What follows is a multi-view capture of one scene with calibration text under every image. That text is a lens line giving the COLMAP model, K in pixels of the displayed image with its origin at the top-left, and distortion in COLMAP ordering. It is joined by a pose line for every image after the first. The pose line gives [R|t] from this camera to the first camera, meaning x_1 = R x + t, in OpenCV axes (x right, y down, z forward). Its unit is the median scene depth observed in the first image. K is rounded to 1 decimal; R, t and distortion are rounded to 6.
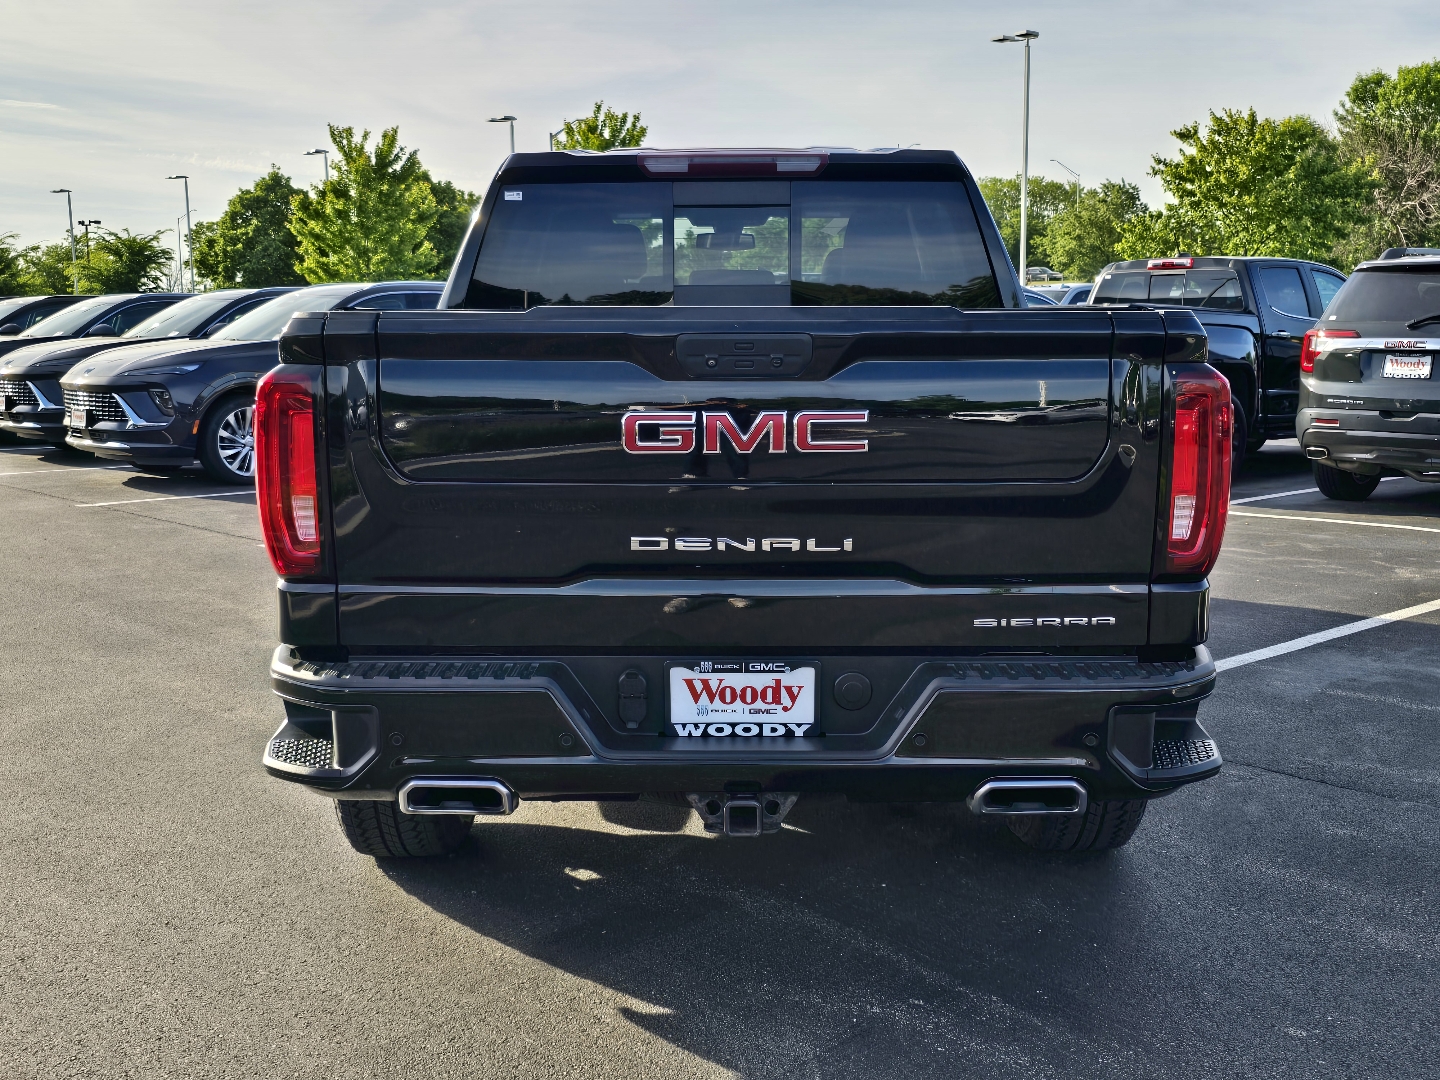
lens RADIAL K [[1640.8, 0, 720.0], [0, 1640.8, 540.0], [0, 0, 1]] dist [0.176649, -0.376274]
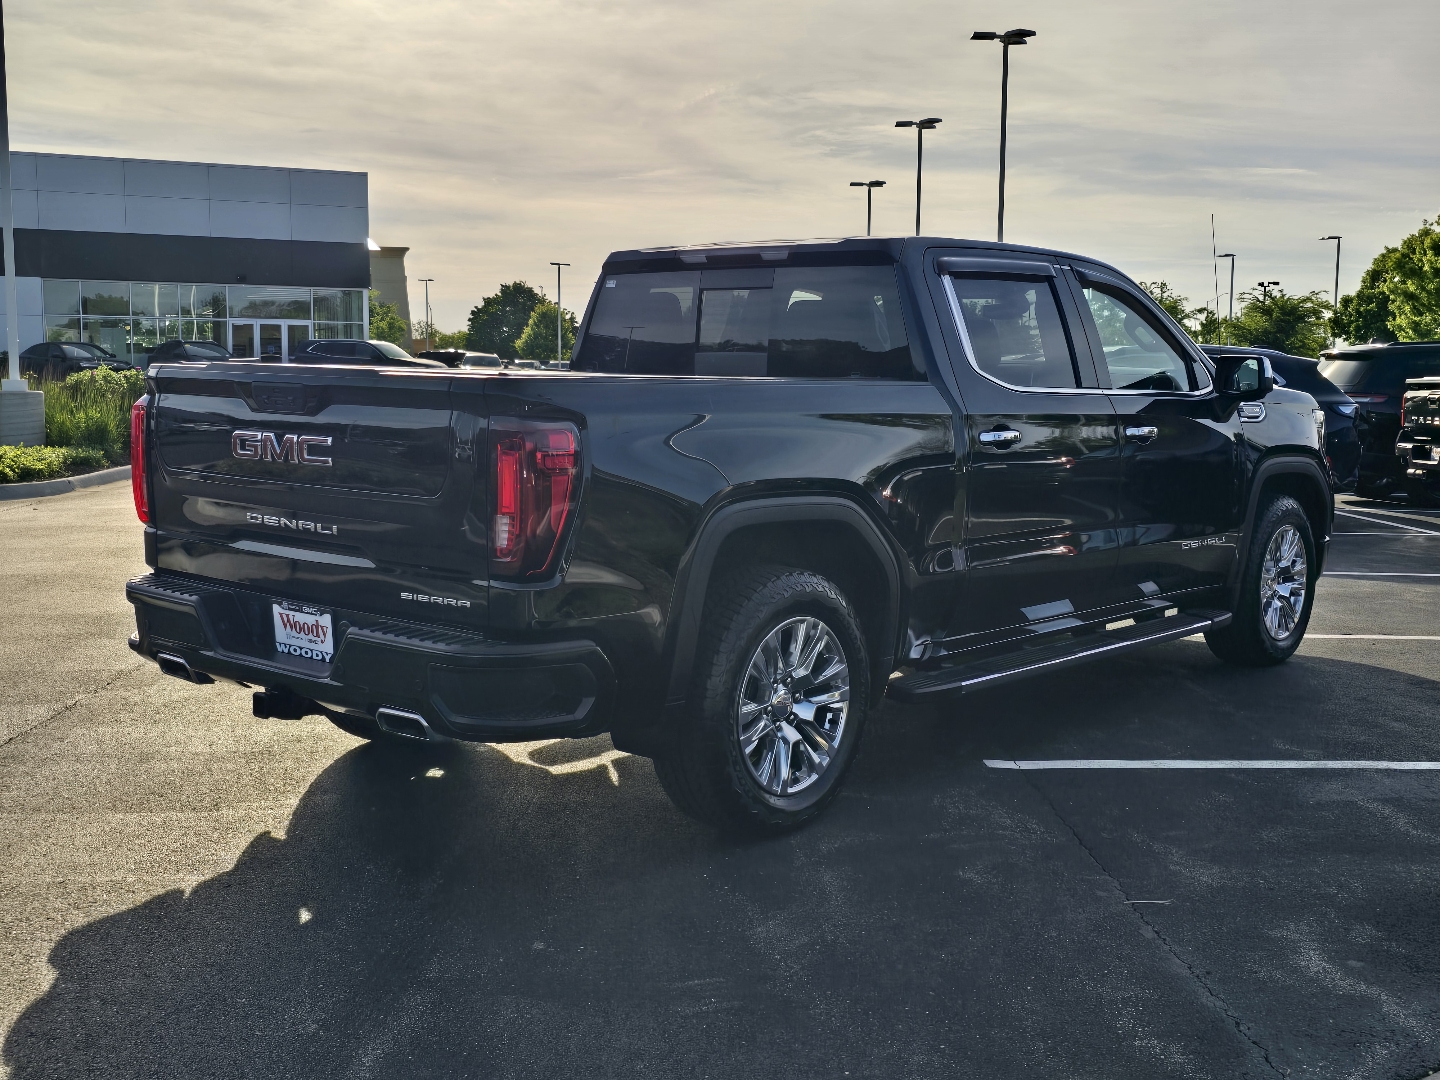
lens RADIAL K [[1640.8, 0, 720.0], [0, 1640.8, 540.0], [0, 0, 1]] dist [0.176649, -0.376274]
pose [[0.755537, 0.091232, -0.648722, 0.853570], [-0.113363, 0.993524, 0.007694, -0.025412], [0.645223, 0.067728, 0.760986, 0.076476]]
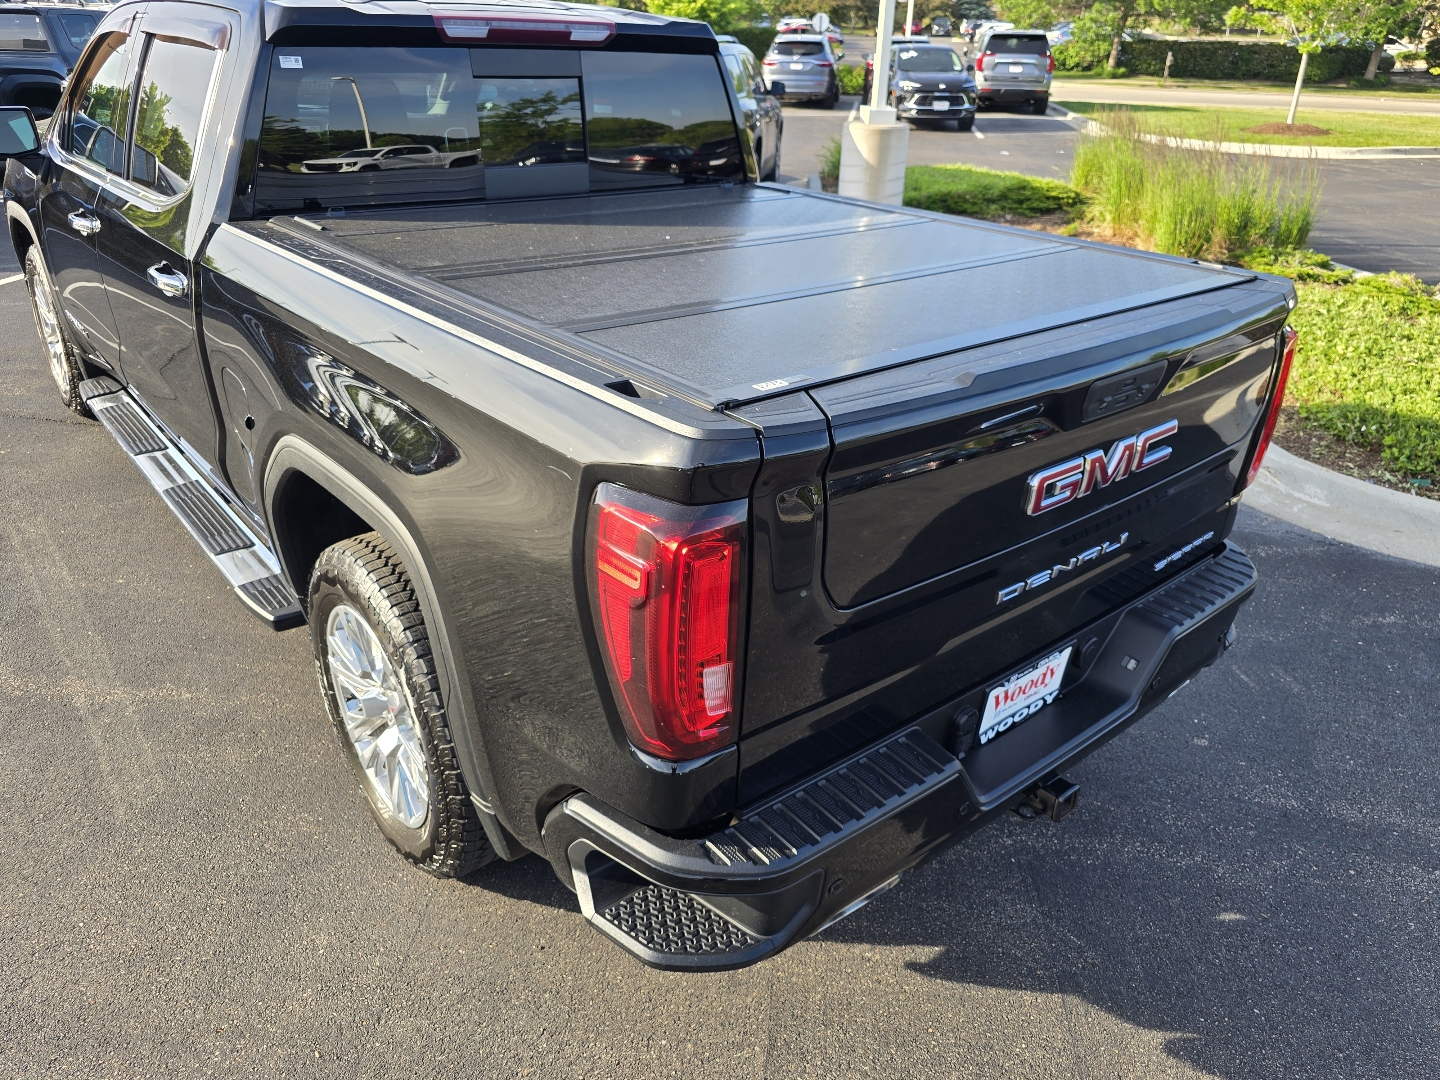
lens RADIAL K [[1029.6, 0, 720.0], [0, 1029.6, 540.0], [0, 0, 1]] dist [0.007938, 0.003198]
pose [[0.769174, -0.258573, 0.584390, -0.340893], [0.052599, 0.936996, 0.345358, -0.159831], [-0.636871, -0.234902, 0.734313, 0.454505]]
